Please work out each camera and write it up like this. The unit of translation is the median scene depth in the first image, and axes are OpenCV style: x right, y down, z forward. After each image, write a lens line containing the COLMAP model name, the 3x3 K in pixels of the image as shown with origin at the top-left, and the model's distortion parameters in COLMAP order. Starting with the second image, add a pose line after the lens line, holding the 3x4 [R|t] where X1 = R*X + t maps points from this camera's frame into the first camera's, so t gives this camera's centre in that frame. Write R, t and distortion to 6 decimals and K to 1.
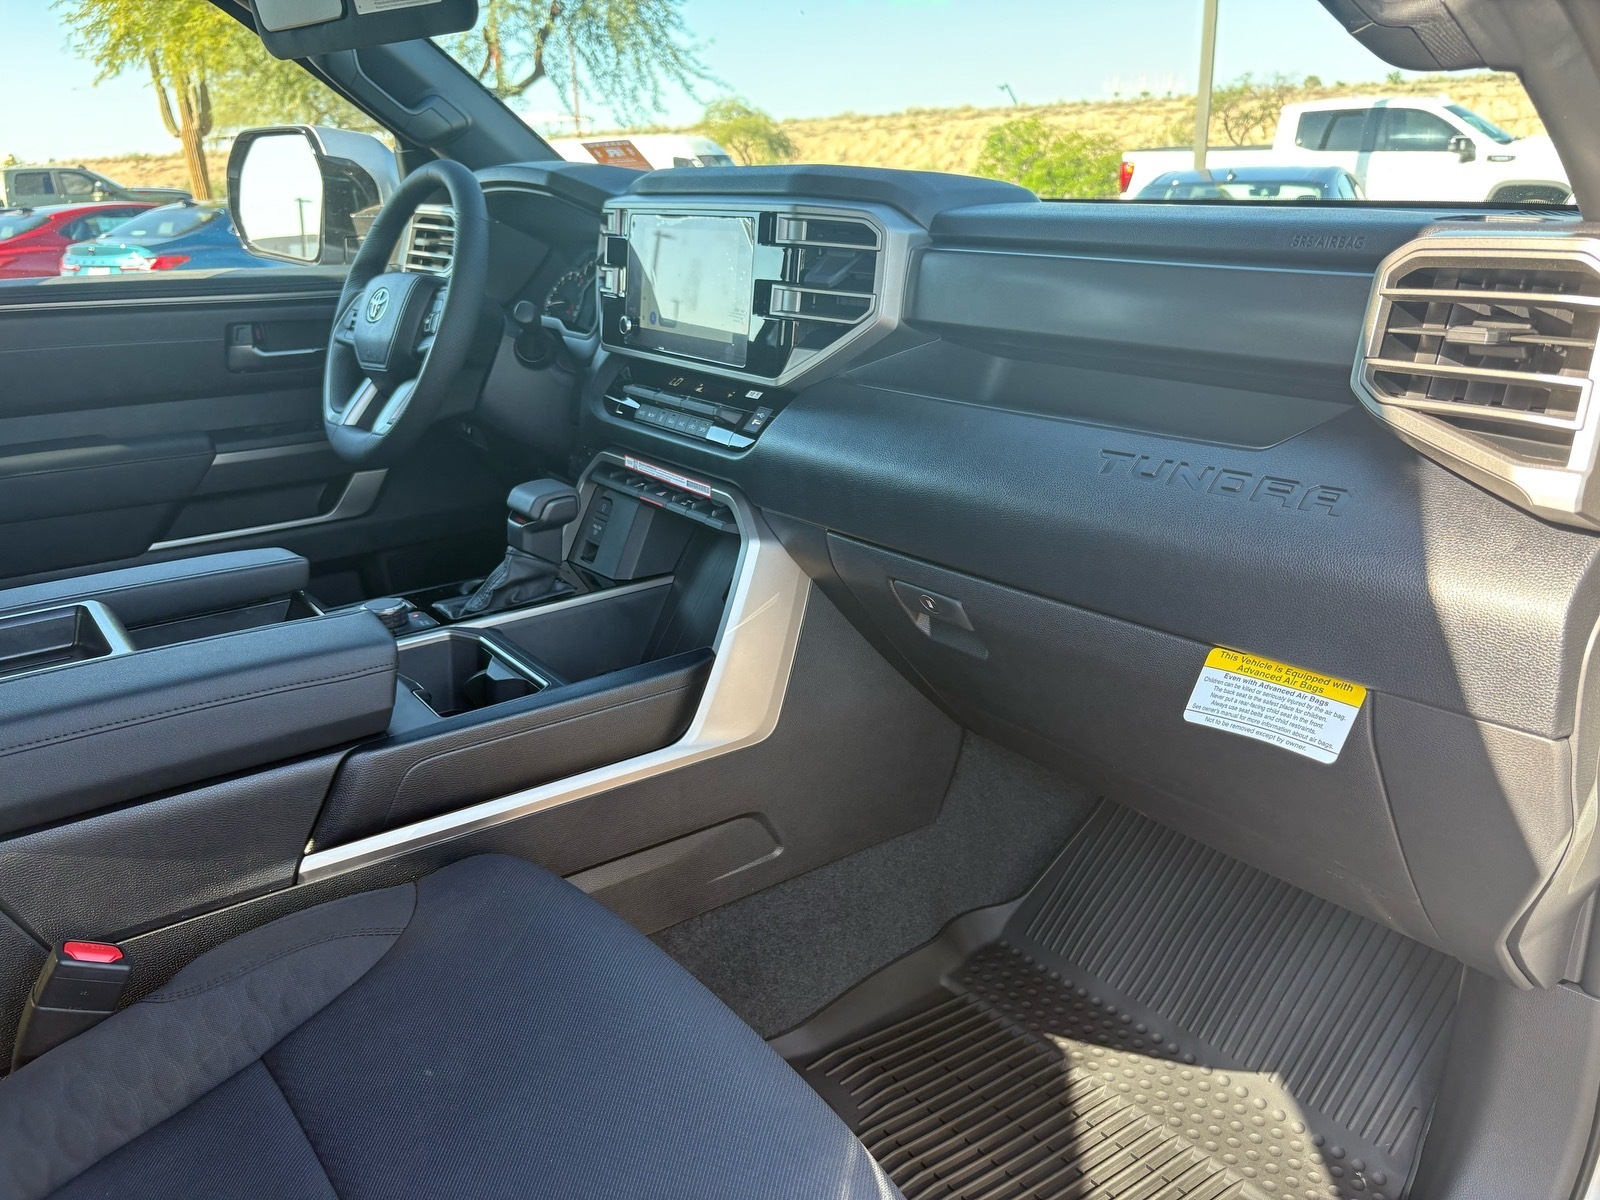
lens RADIAL K [[1223.7, 0, 841.0], [0, 1223.7, 603.7], [0, 0, 1]] dist [-0.021895, -0.001704]
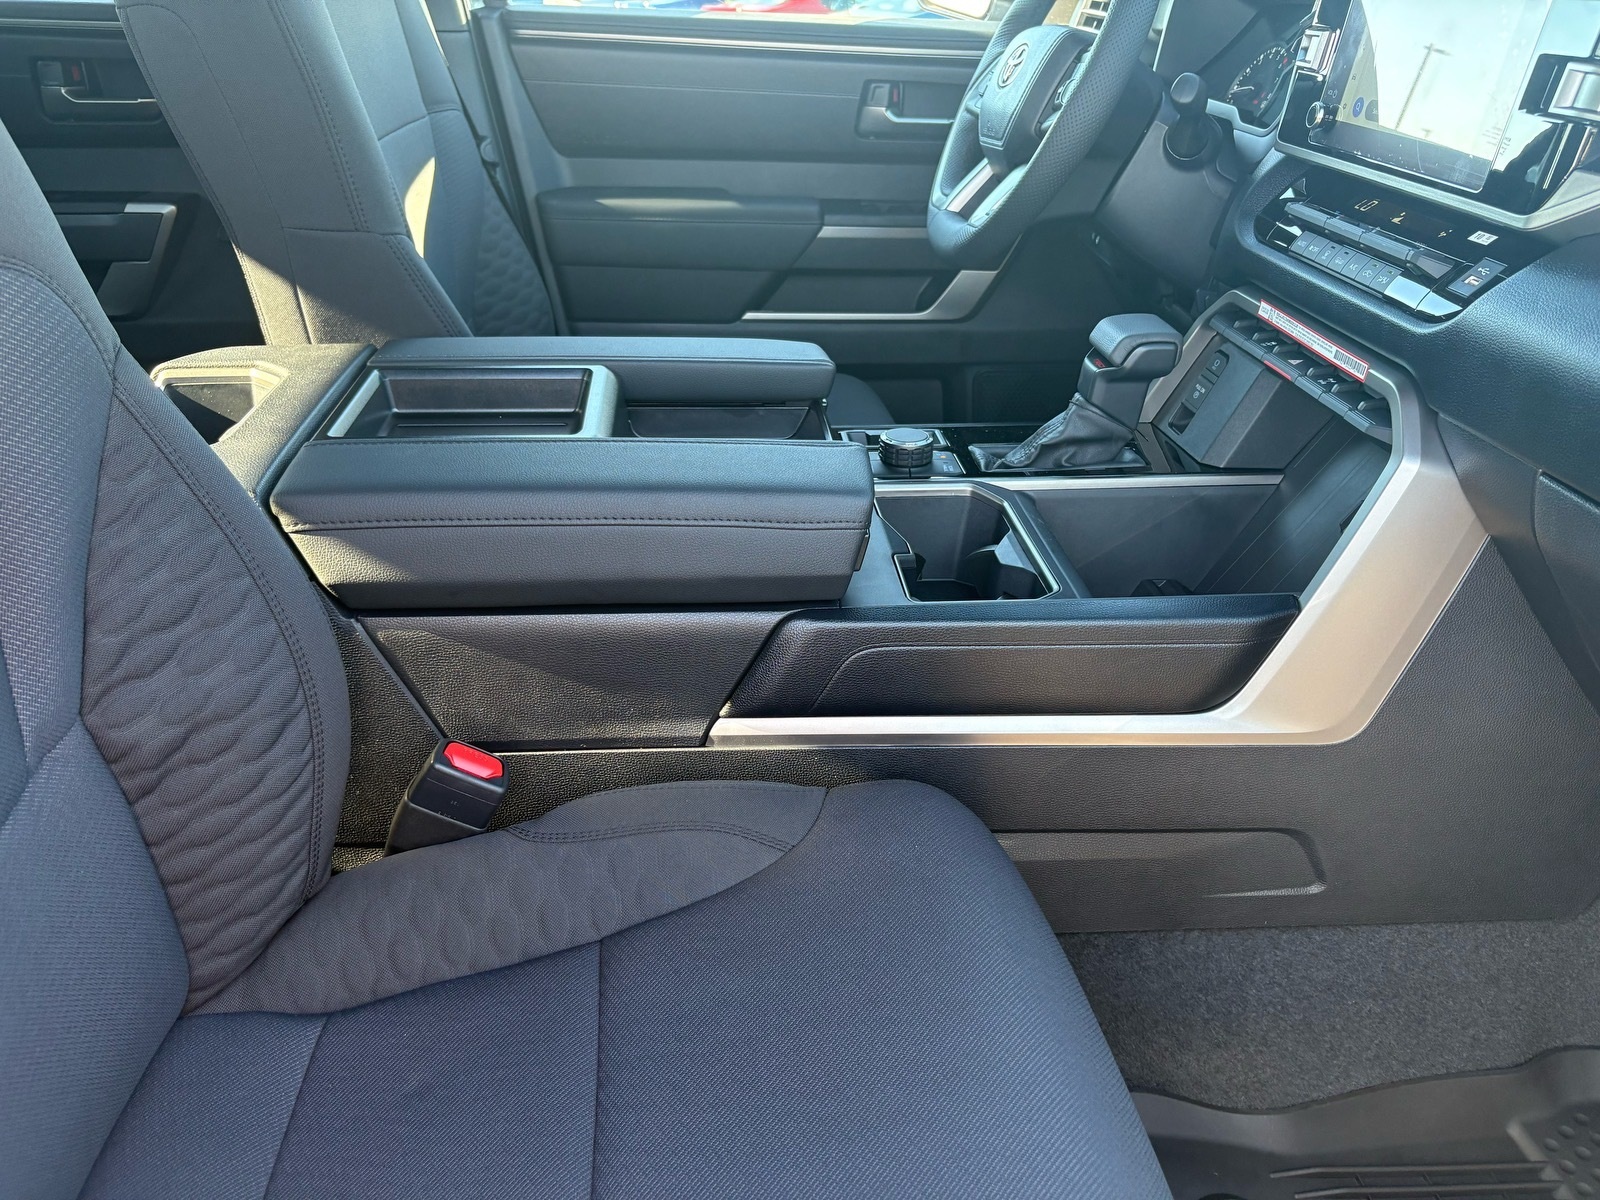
lens RADIAL K [[1241.6, 0, 798.2], [0, 1241.6, 612.2], [0, 0, 1]] dist [0.032664, -0.034240]
pose [[0.840696, 0.277538, -0.464977, -0.011237], [-0.208941, 0.958432, 0.194299, -0.030918], [0.499574, -0.066194, 0.863739, 0.215325]]
